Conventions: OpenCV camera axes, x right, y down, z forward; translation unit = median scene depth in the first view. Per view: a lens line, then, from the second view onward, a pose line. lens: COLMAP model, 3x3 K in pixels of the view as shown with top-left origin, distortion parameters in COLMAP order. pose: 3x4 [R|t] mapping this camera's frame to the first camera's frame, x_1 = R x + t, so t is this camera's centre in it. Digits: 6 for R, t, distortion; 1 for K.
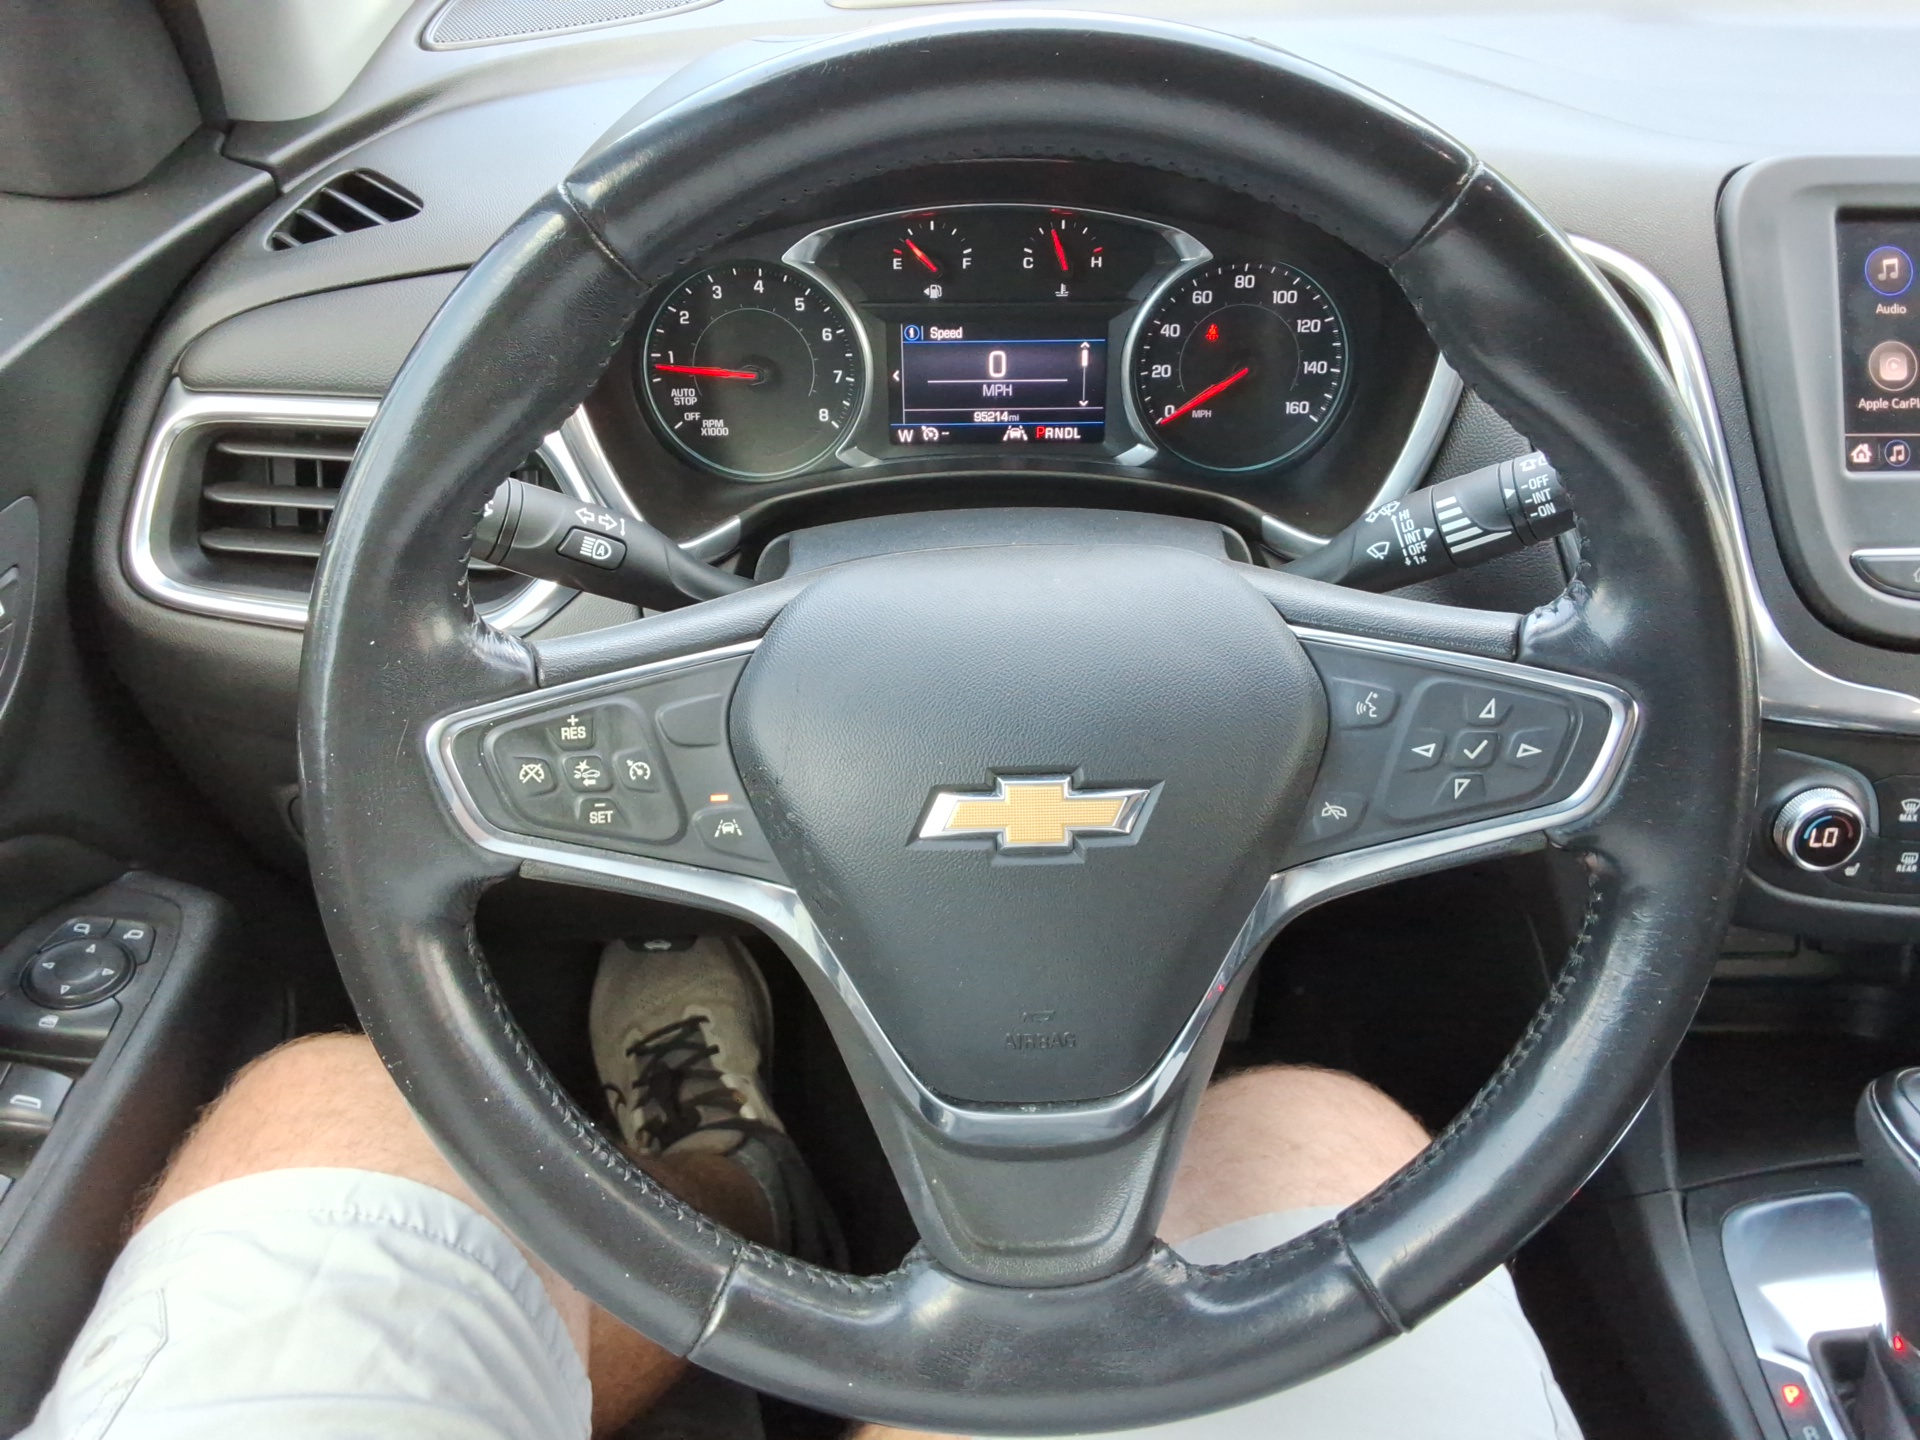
lens RADIAL K [[1548.0, 0, 971.0], [0, 1548.0, 710.0], [0, 0, 1]] dist [0.094514, -0.143595]
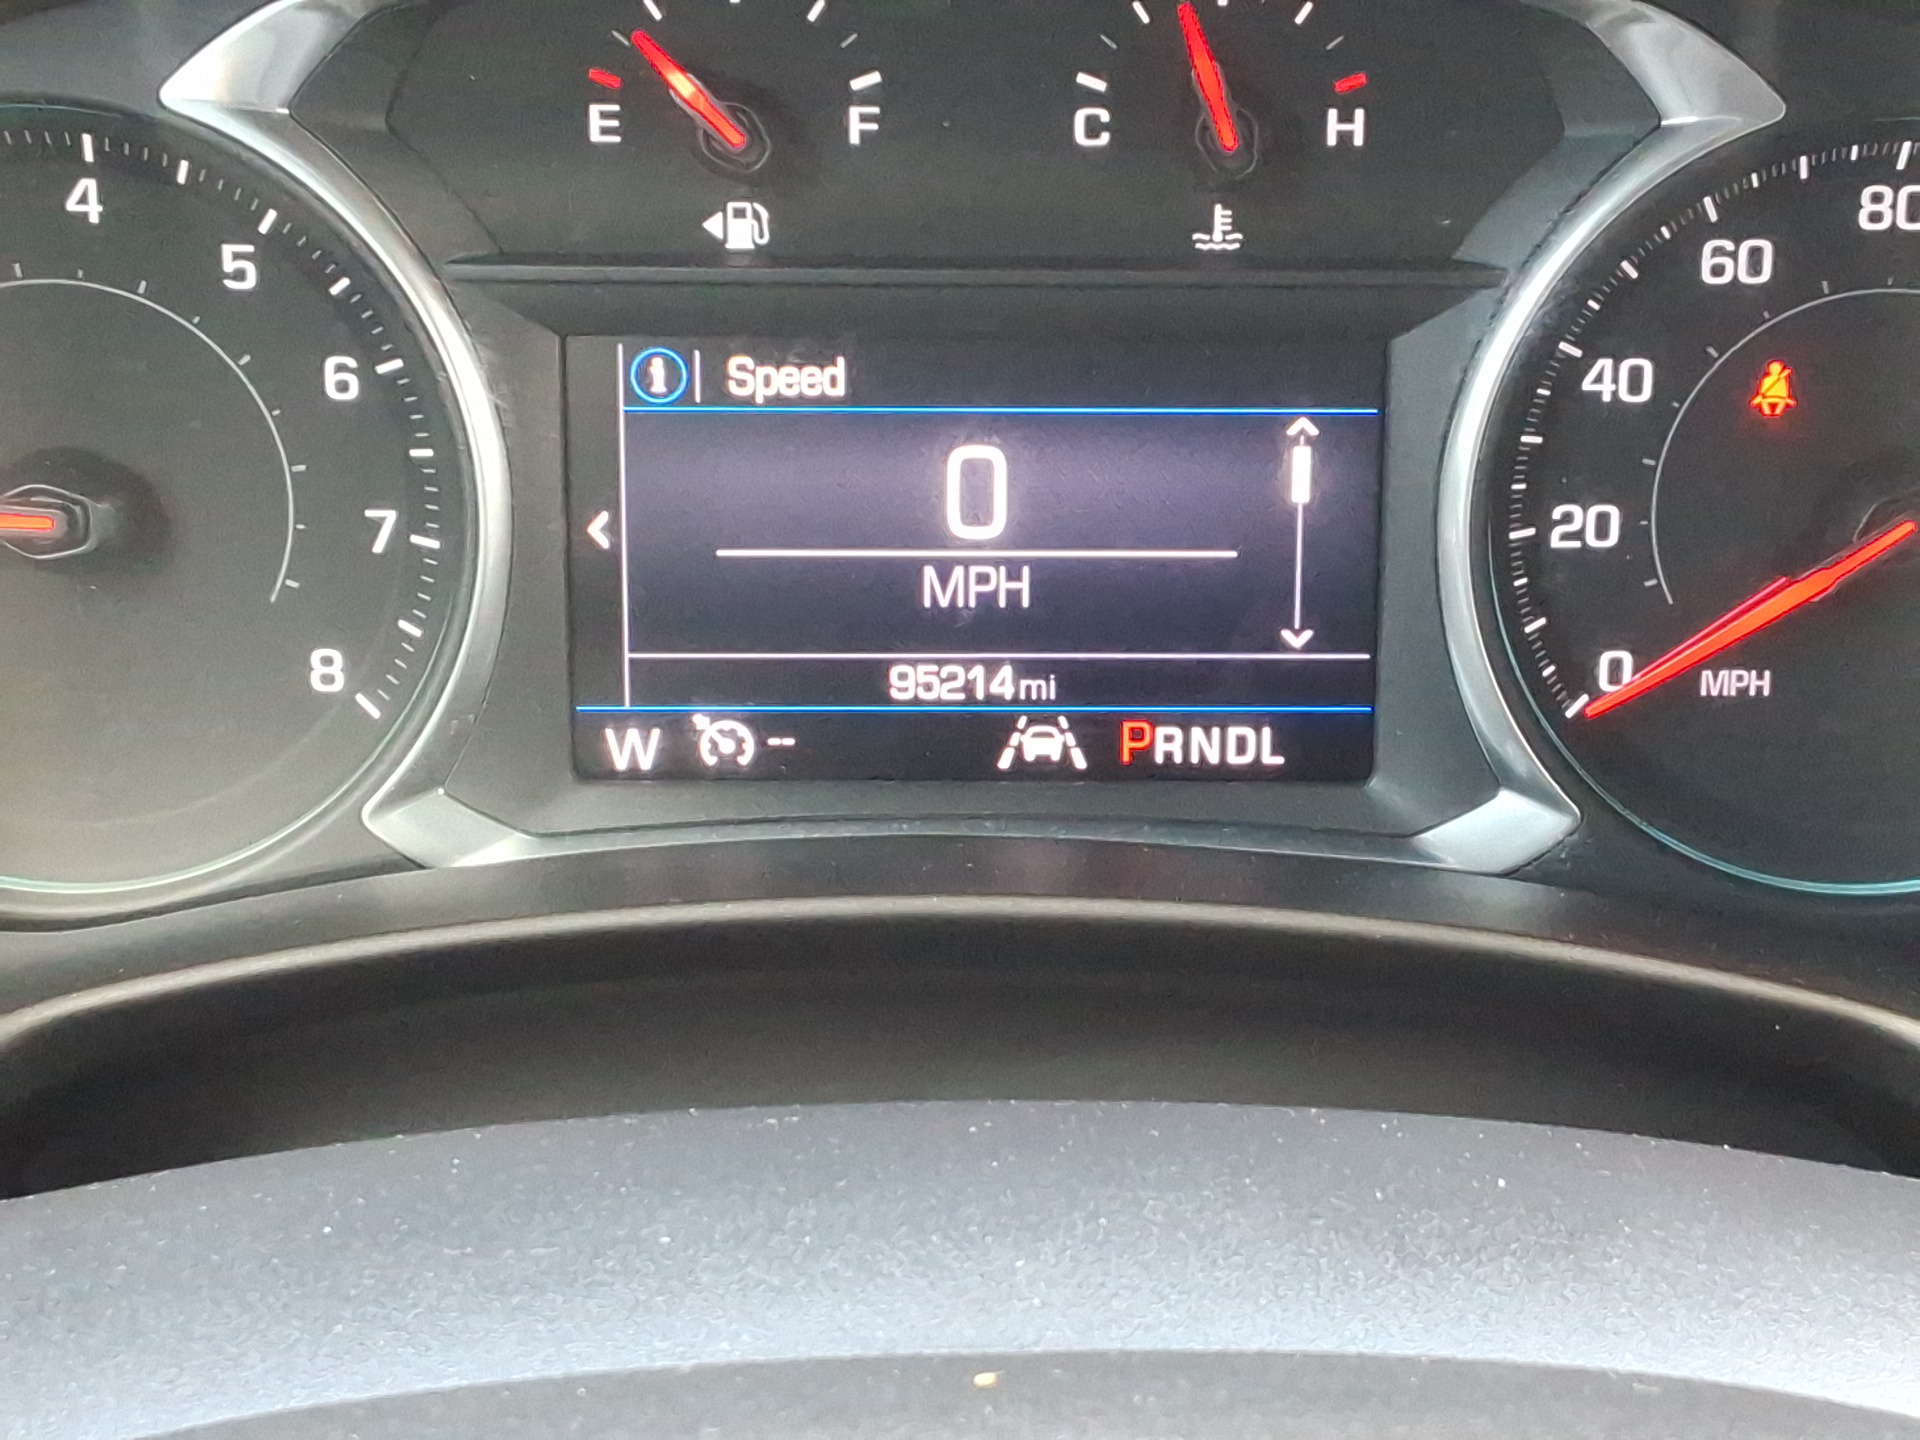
lens RADIAL K [[3450.3, 0, 963.4], [0, 3450.3, 714.1], [0, 0, 1]] dist [0.040054, 0.000000]
pose [[0.999934, 0.011461, -0.000761, 0.015680], [-0.011428, 0.985932, -0.166753, -0.085269], [-0.001161, 0.166751, 0.985998, 0.418540]]
